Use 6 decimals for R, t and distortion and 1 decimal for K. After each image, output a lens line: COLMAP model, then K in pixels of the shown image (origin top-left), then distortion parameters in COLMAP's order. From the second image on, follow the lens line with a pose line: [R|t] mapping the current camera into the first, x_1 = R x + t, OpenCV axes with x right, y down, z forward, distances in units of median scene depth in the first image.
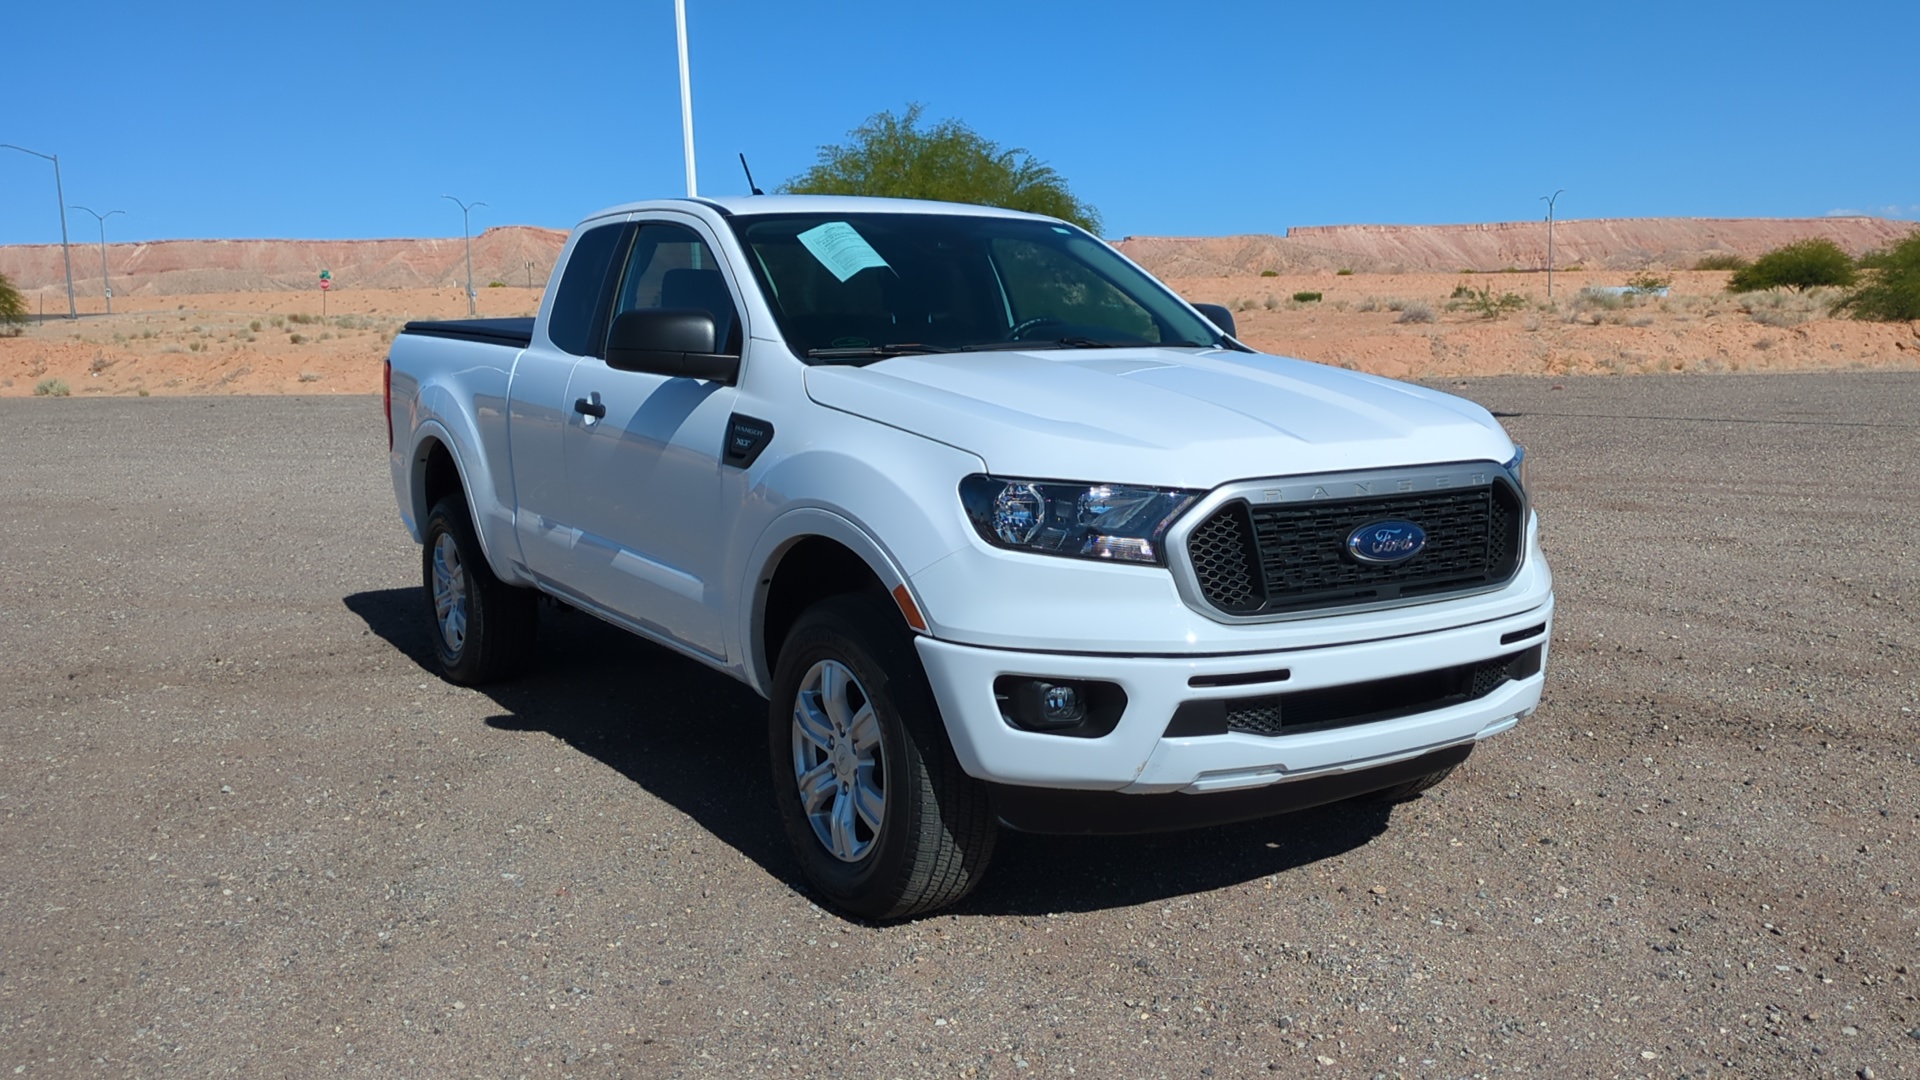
lens RADIAL K [[1655.1, 0, 965.0], [0, 1655.1, 531.0], [0, 0, 1]] dist [0.058860, -0.073253]
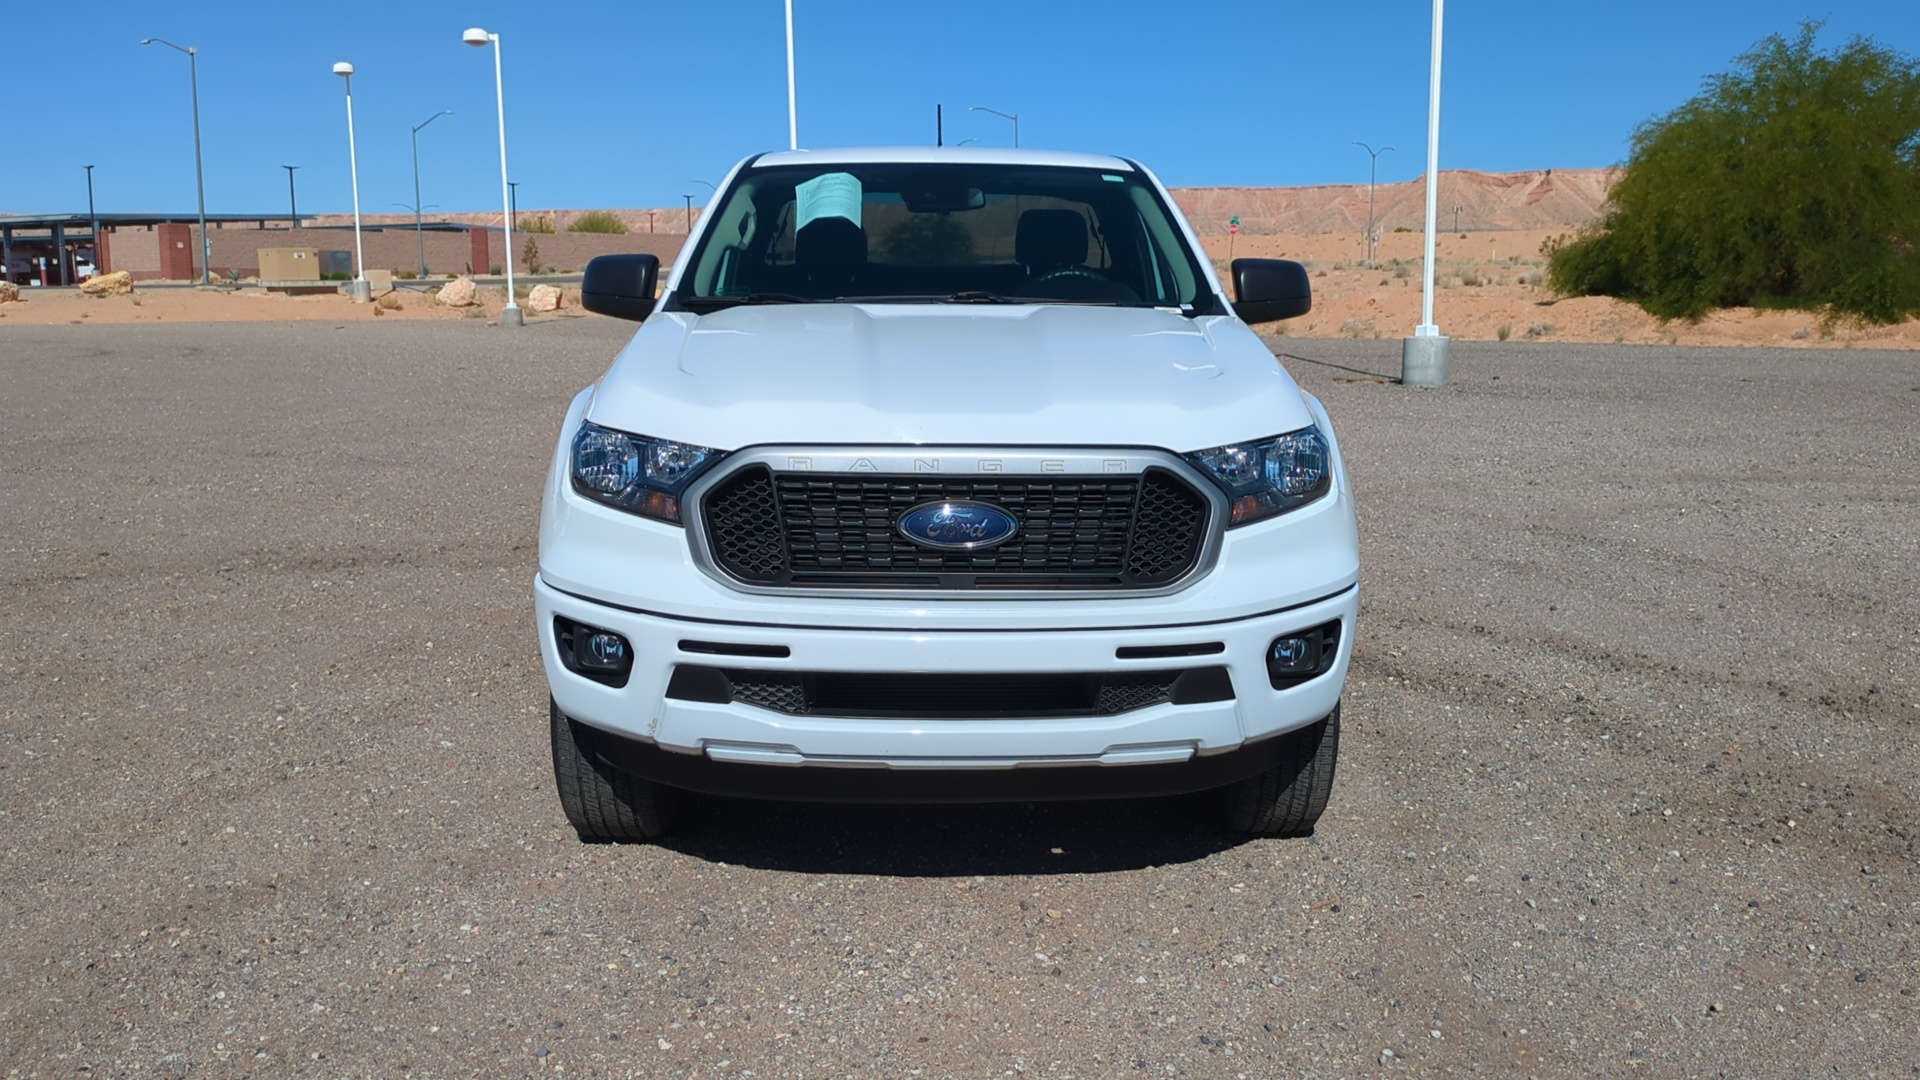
lens RADIAL K [[1655.1, 0, 974.2], [0, 1655.1, 530.7], [0, 0, 1]] dist [0.058860, -0.073253]
pose [[0.855633, 0.098691, -0.508086, 0.720451], [-0.082412, 0.995107, 0.054506, -0.040867], [0.510979, -0.004765, 0.859580, 0.225476]]
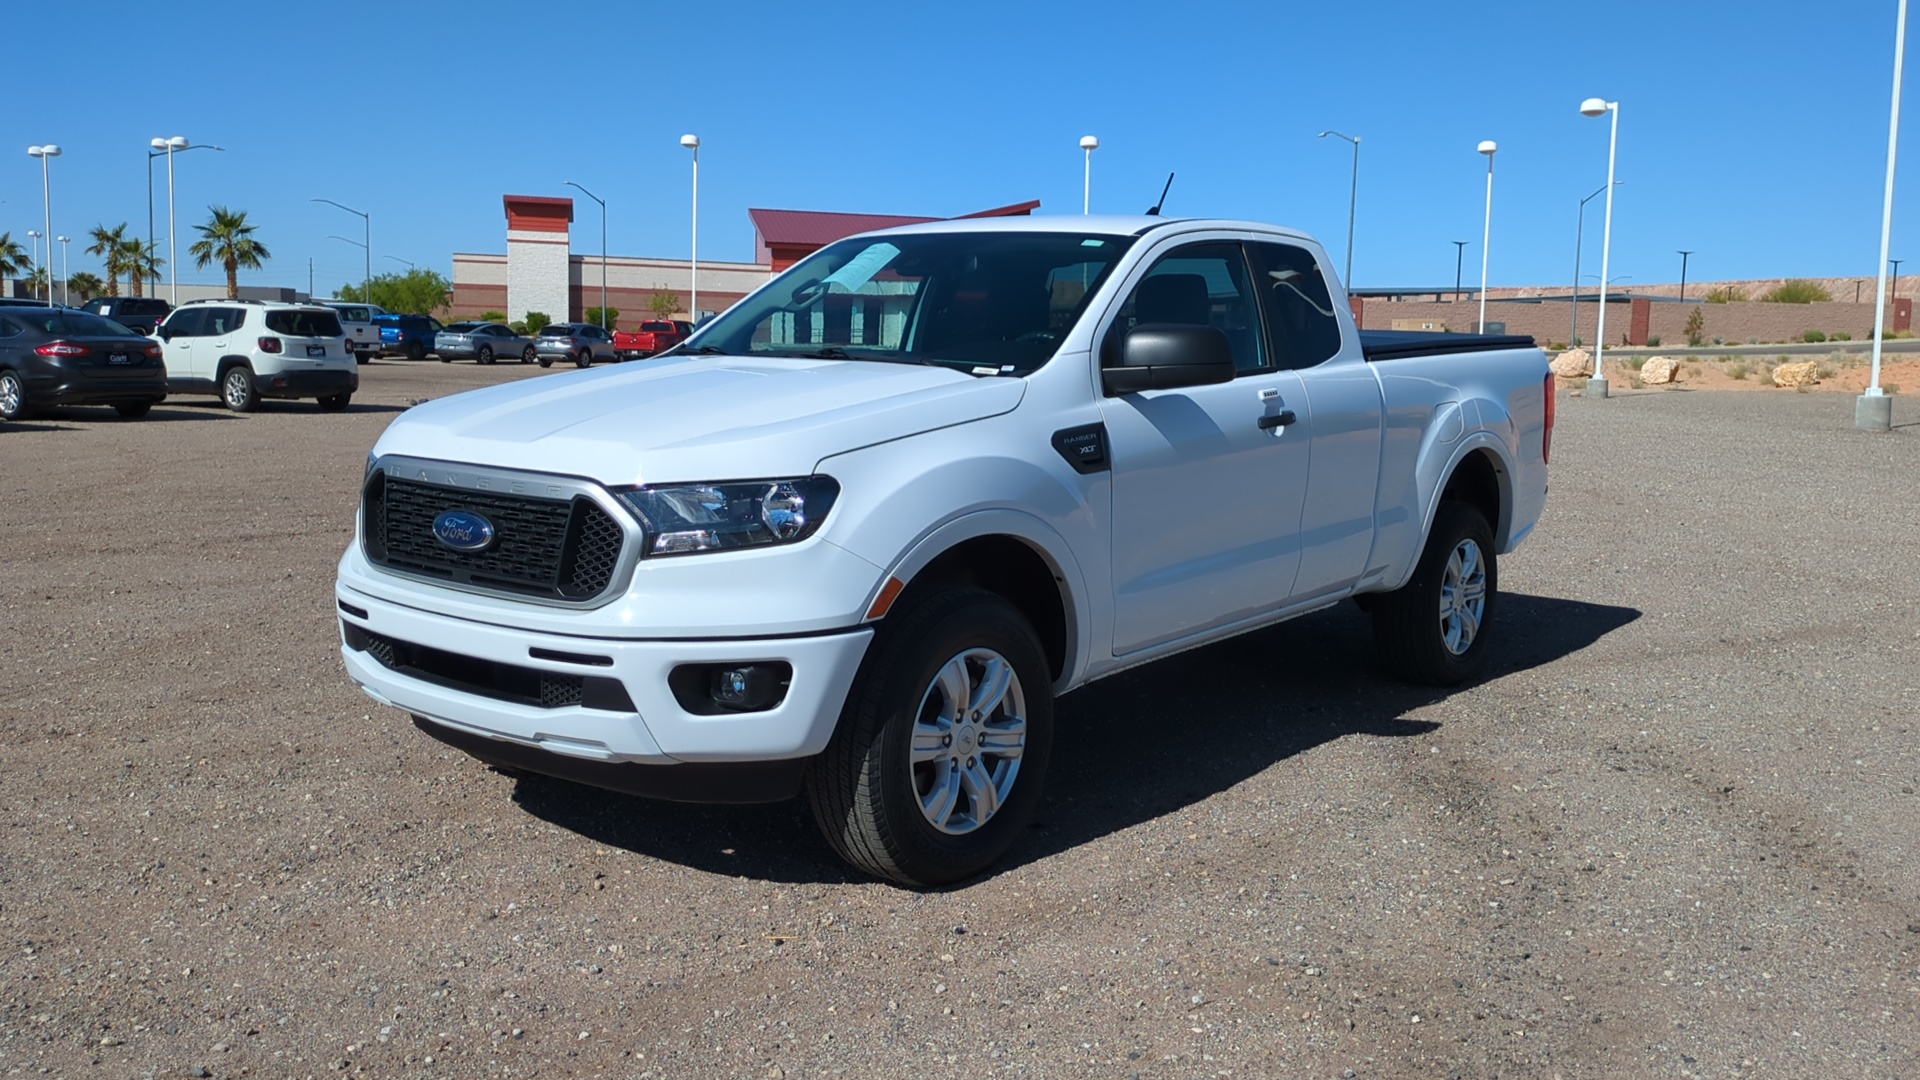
lens RADIAL K [[1655.1, 0, 978.3], [0, 1655.1, 535.3], [0, 0, 1]] dist [0.058860, -0.073253]
pose [[0.316775, 0.137656, -0.938459, 1.402196], [-0.141312, 0.985220, 0.096816, -0.146124], [0.937915, 0.101947, 0.331545, 0.951383]]
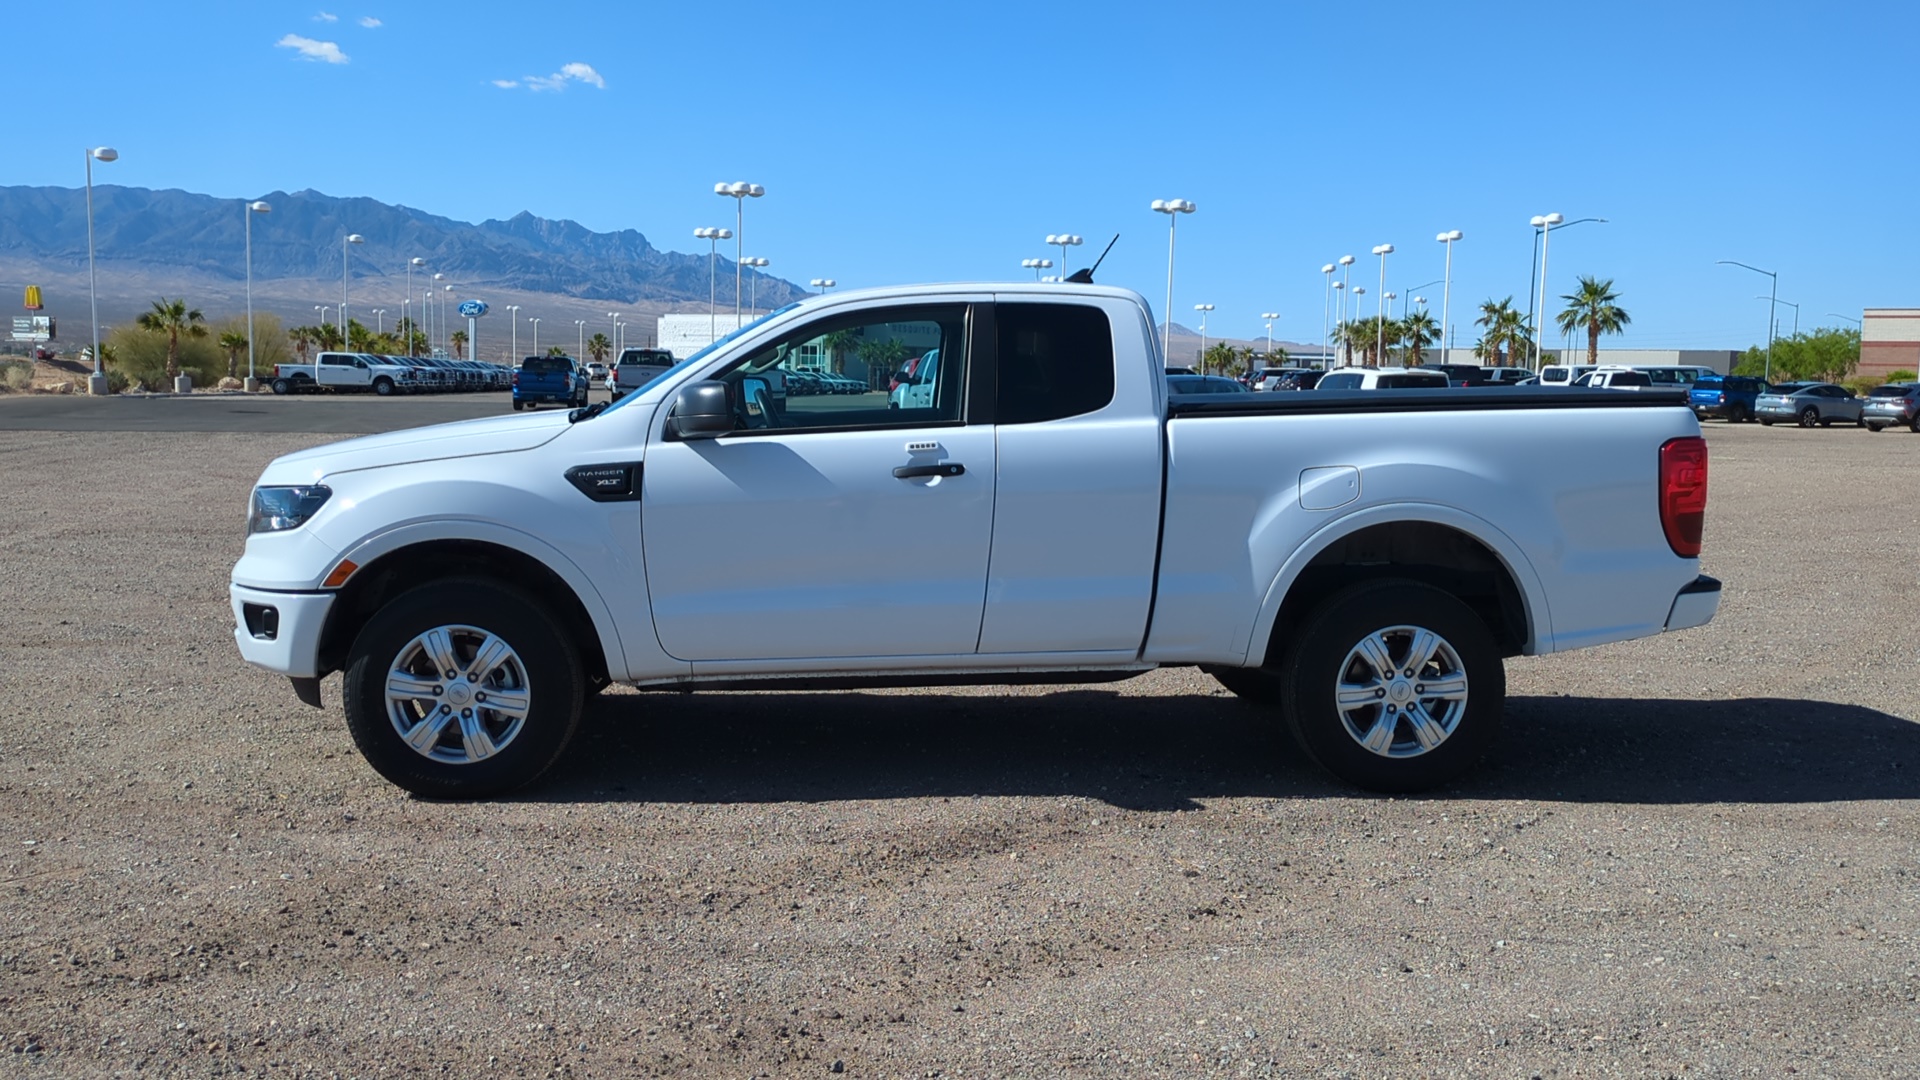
lens RADIAL K [[1655.1, 0, 974.2], [0, 1655.1, 501.8], [0, 0, 1]] dist [0.058860, -0.073253]
pose [[-0.489818, 0.079034, -0.868235, 1.426576], [-0.110510, 0.982221, 0.151754, -0.356371], [0.864792, 0.170280, -0.472376, 2.469886]]
